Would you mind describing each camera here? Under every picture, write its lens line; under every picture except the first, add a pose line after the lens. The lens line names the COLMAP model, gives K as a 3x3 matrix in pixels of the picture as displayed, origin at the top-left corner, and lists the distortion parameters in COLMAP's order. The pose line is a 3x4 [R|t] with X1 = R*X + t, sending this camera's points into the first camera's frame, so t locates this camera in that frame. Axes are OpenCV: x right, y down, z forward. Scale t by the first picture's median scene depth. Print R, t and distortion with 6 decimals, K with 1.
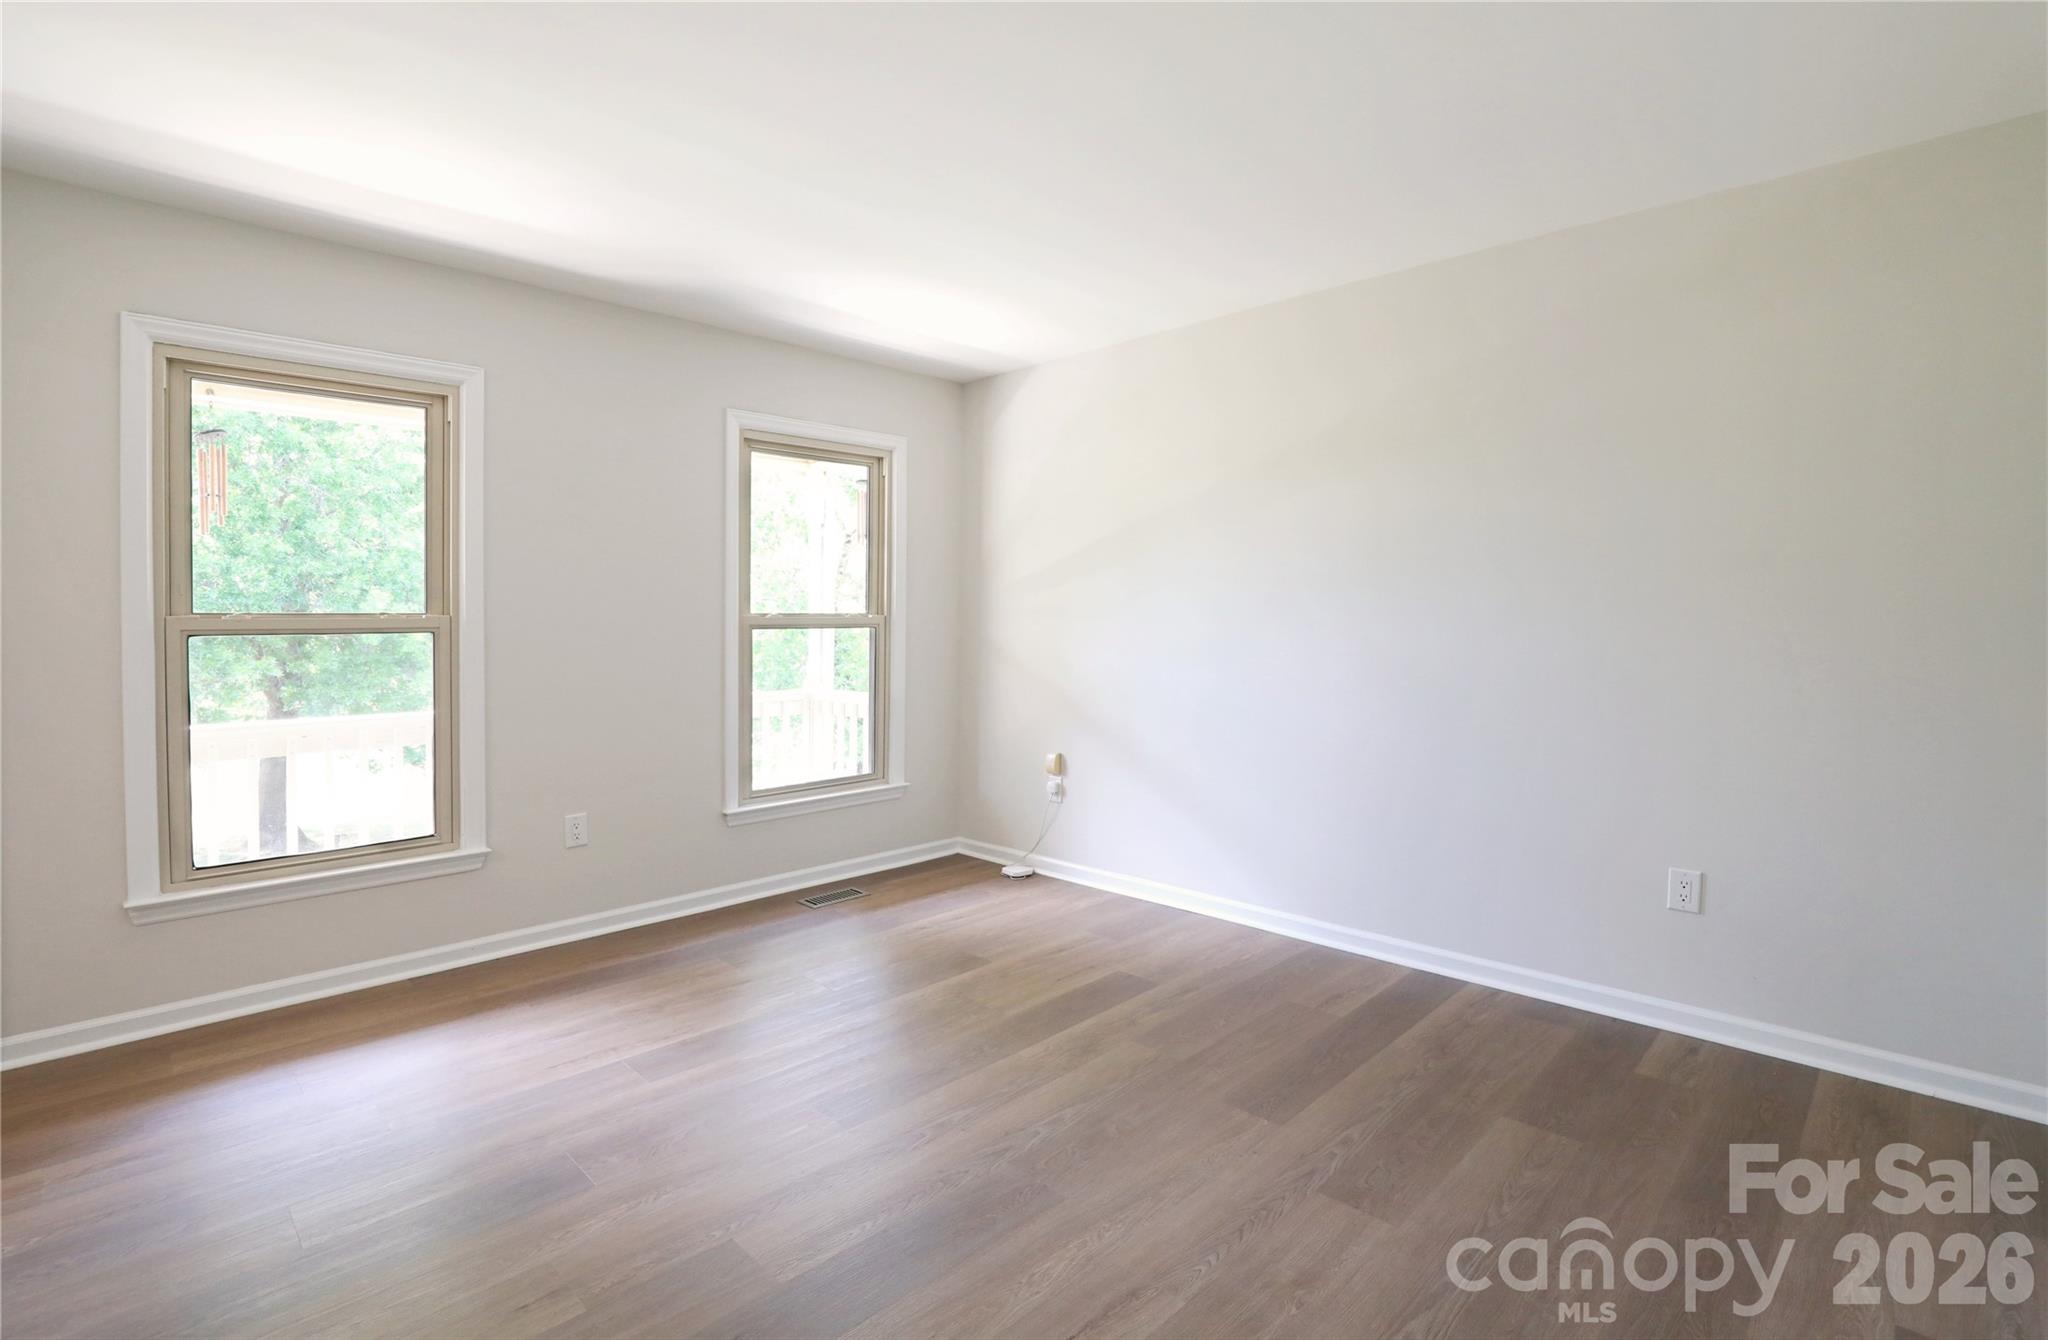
lens RADIAL K [[926.4, 0, 1026.8], [0, 926.4, 630.5], [0, 0, 1]] dist [-0.000162, 0.000207]
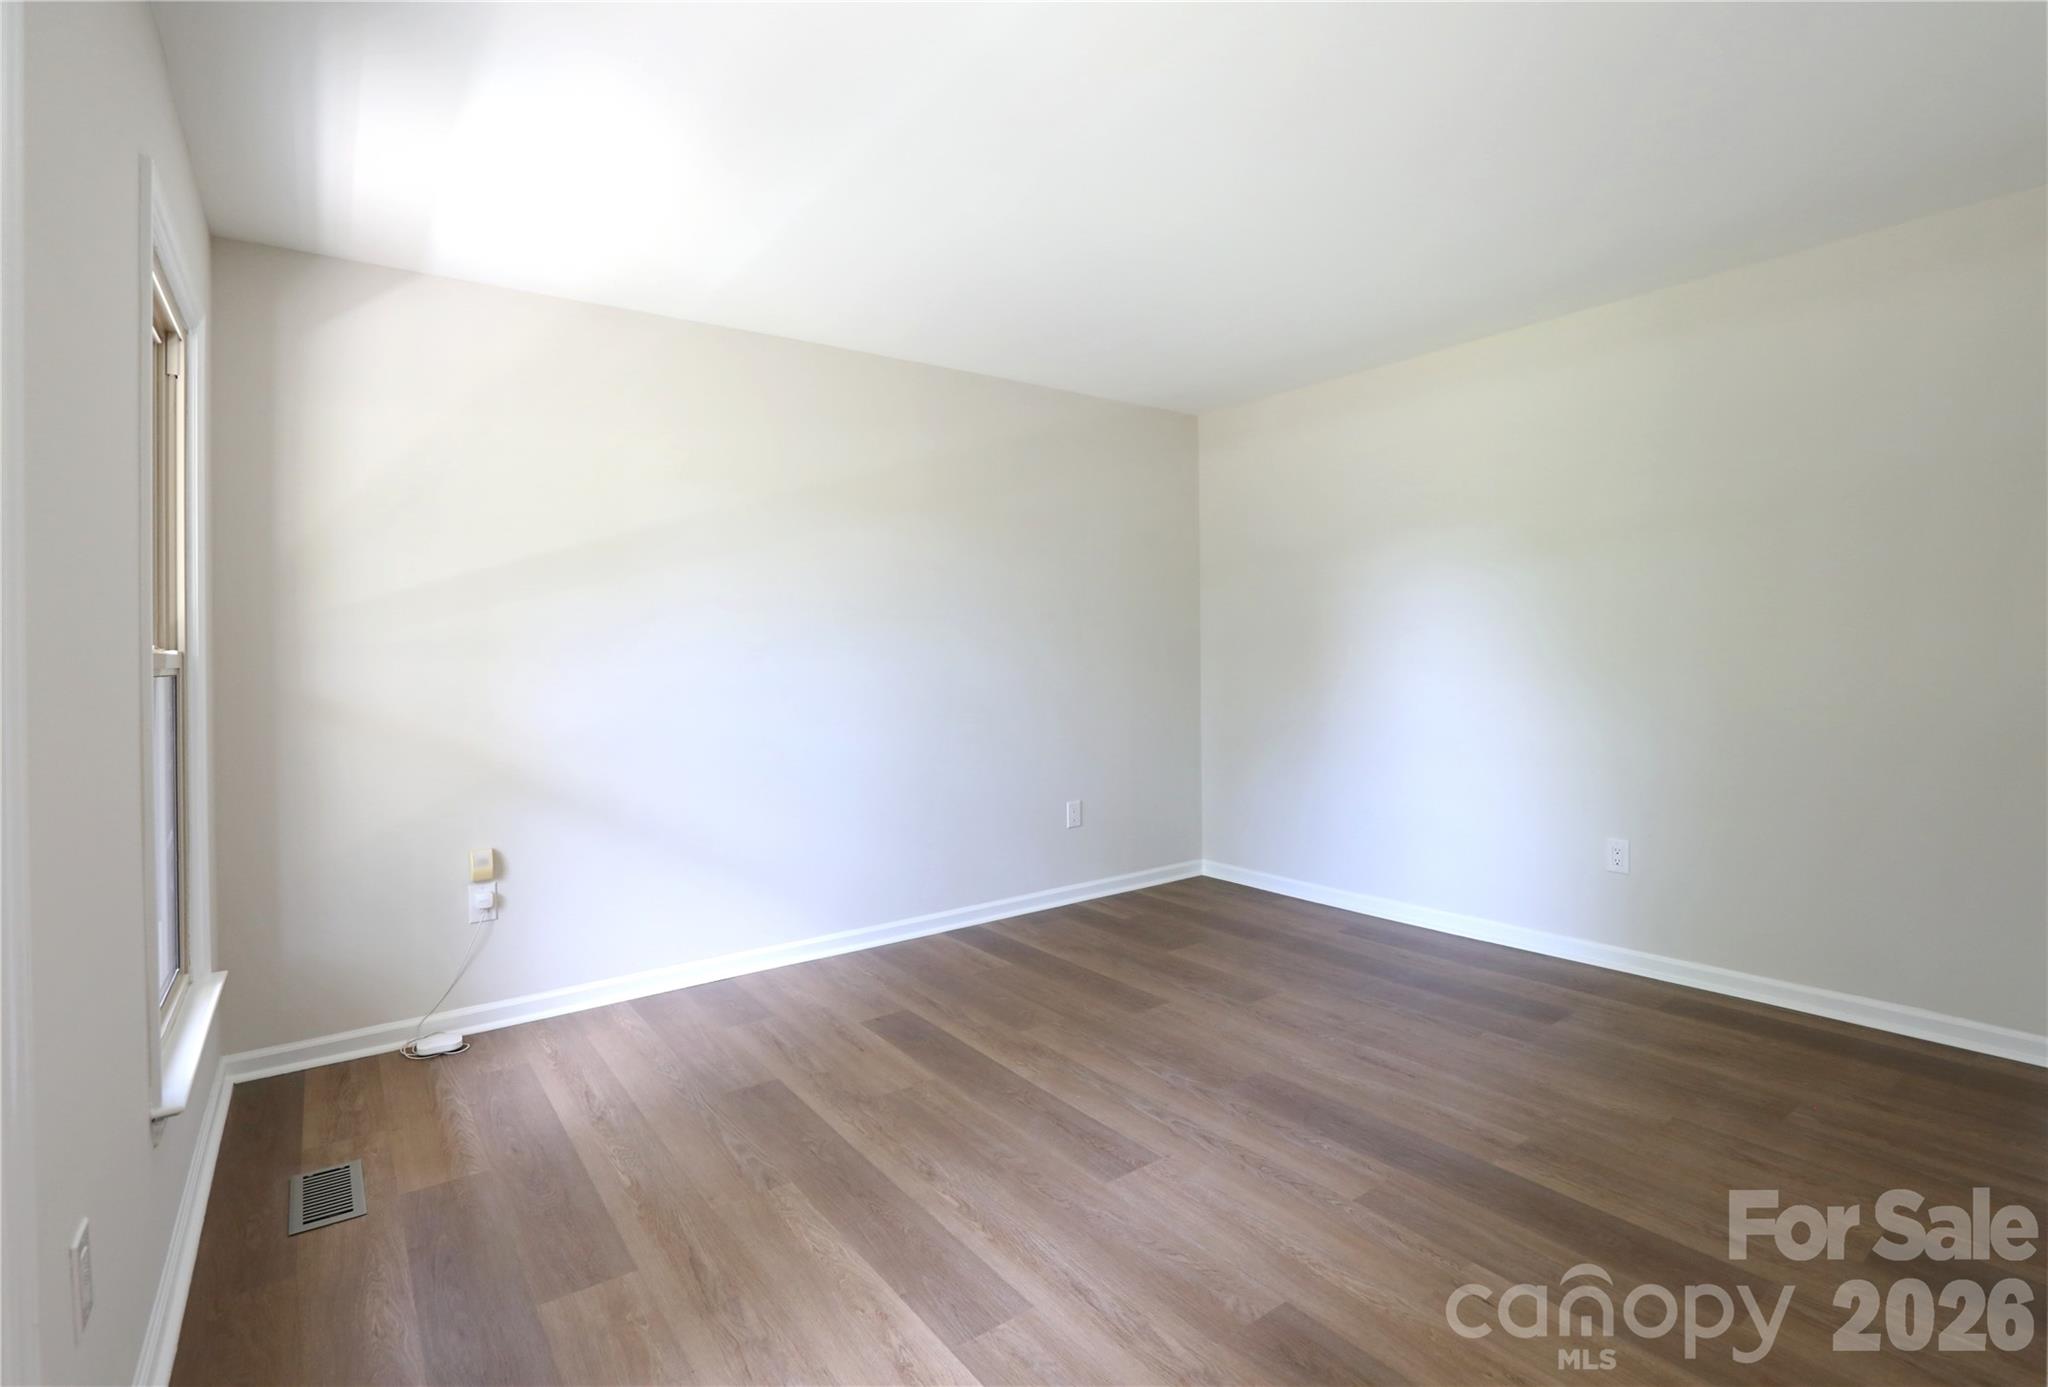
lens RADIAL K [[962.9, 0, 1016.7], [0, 962.9, 655.1], [0, 0, 1]] dist [-0.001109, -0.000946]
pose [[0.177762, 0.006302, 0.984053, -0.891958], [0.029063, 0.999510, -0.011651, 0.006274], [-0.983644, 0.030670, 0.177491, 0.687417]]
